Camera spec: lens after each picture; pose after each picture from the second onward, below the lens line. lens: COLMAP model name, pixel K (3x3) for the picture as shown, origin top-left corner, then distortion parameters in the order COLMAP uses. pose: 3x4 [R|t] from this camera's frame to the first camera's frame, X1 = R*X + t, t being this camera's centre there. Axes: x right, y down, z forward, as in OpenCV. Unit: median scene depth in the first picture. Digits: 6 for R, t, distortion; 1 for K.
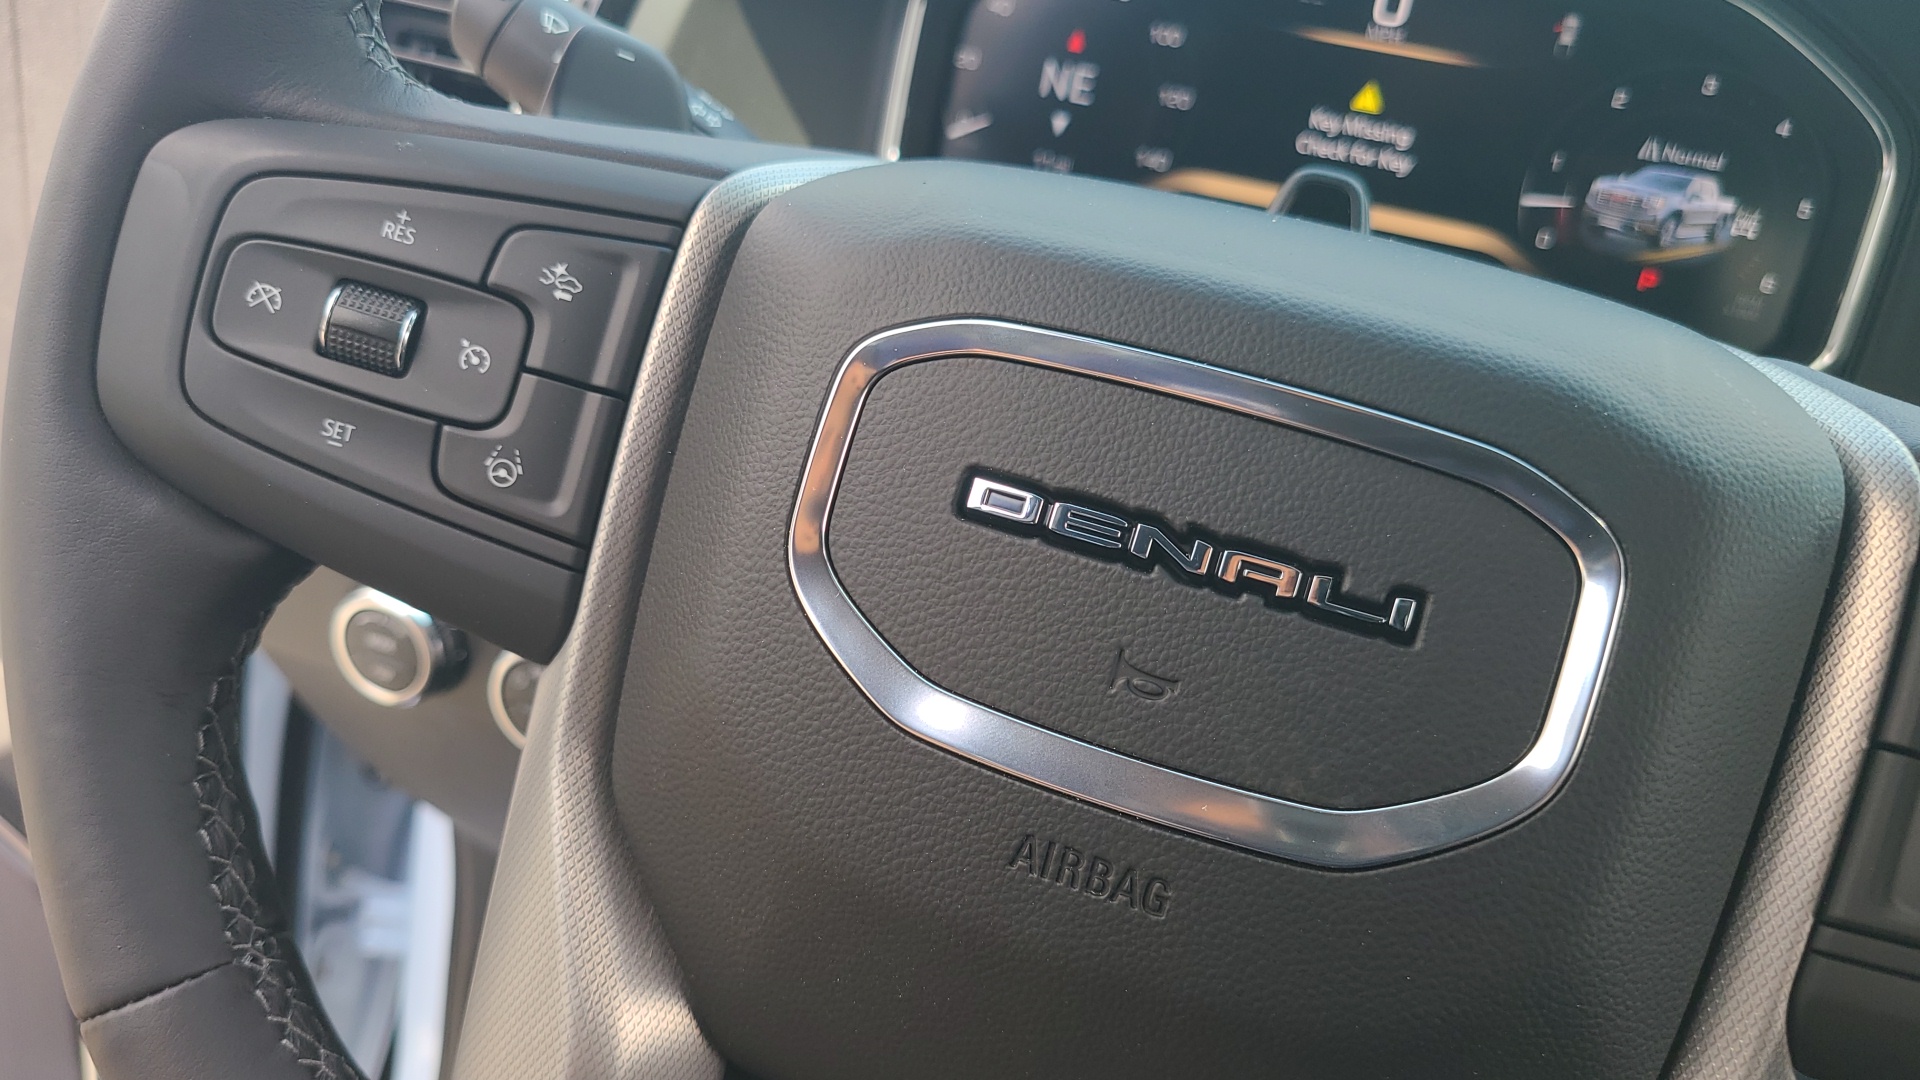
lens RADIAL K [[1435.4, 0, 965.8], [0, 1435.4, 545.1], [0, 0, 1]] dist [0.049203, -0.042514]
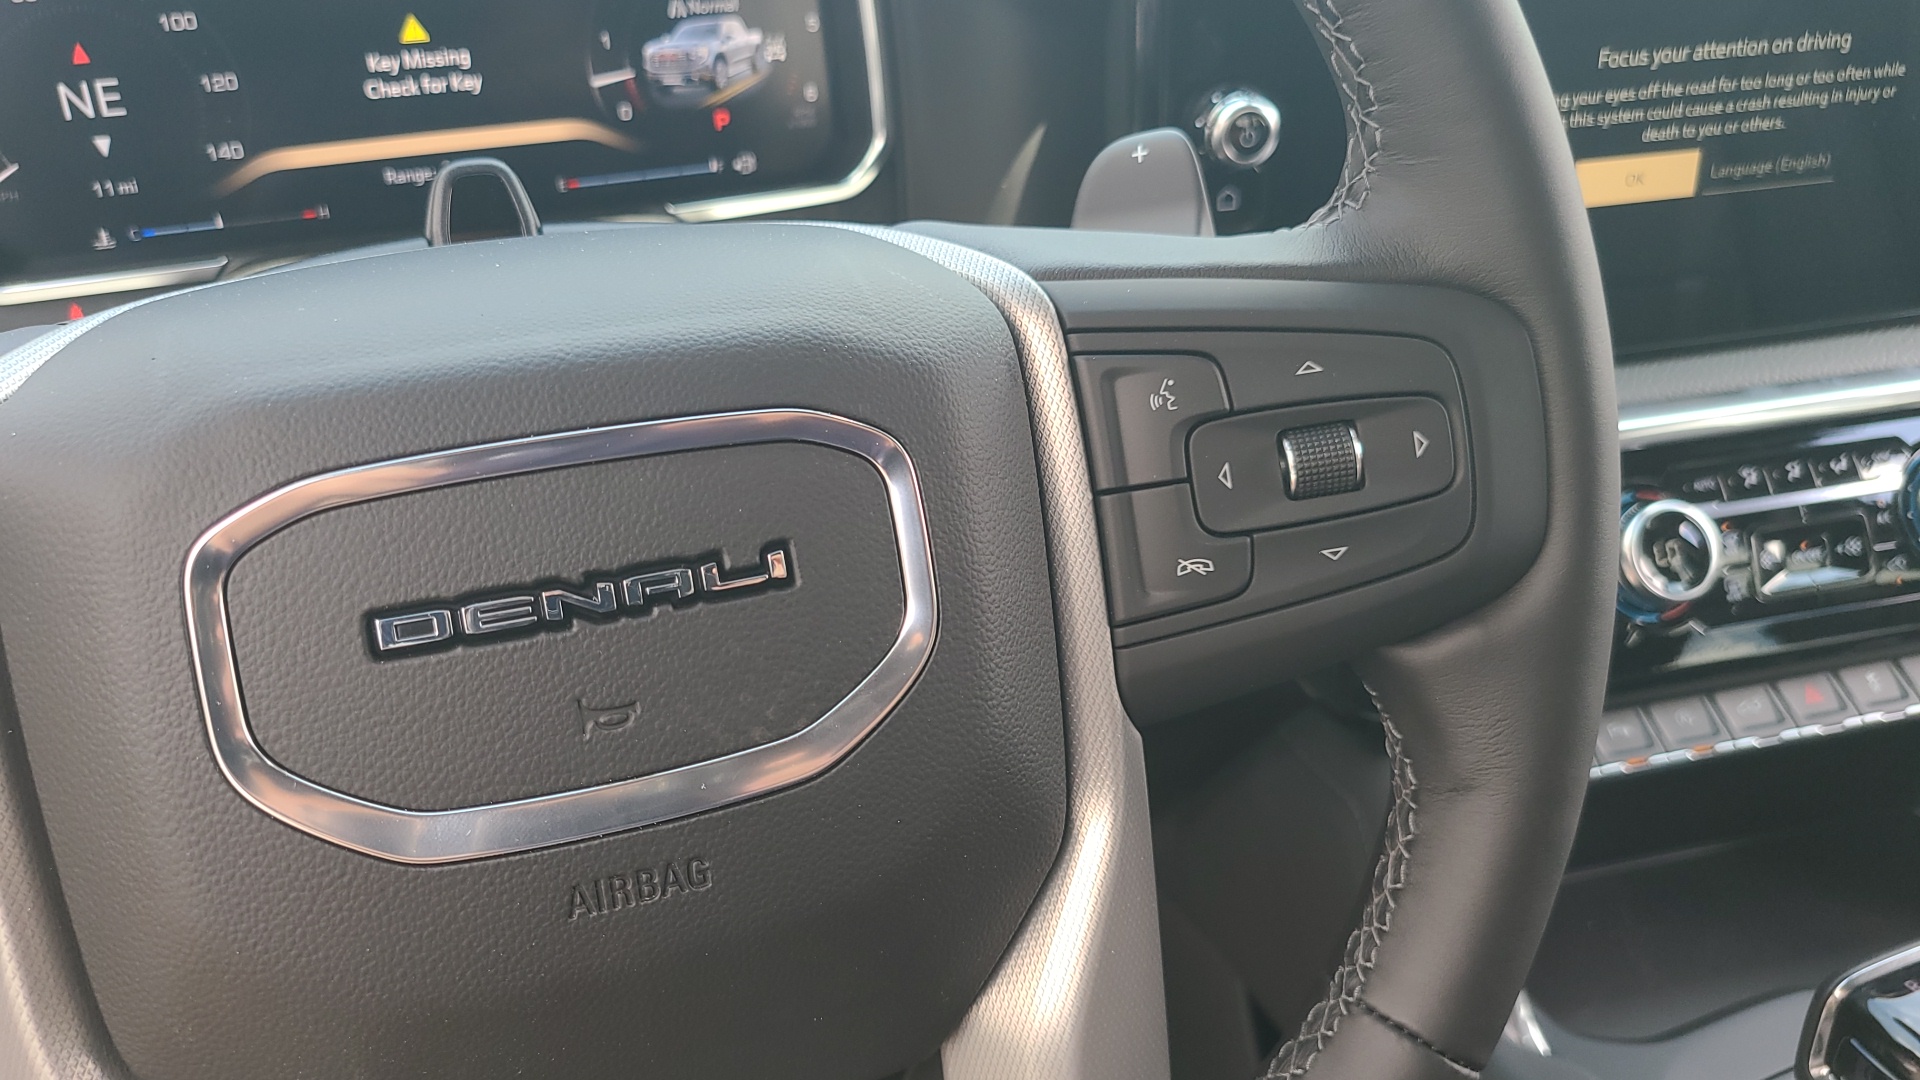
lens RADIAL K [[1435.4, 0, 882.9], [0, 1435.4, 540.8], [0, 0, 1]] dist [0.049203, -0.042514]
pose [[0.790055, -0.438537, 0.428368, -0.109631], [0.387809, 0.898703, 0.204787, -0.148996], [-0.474782, 0.004332, 0.880093, -0.084077]]
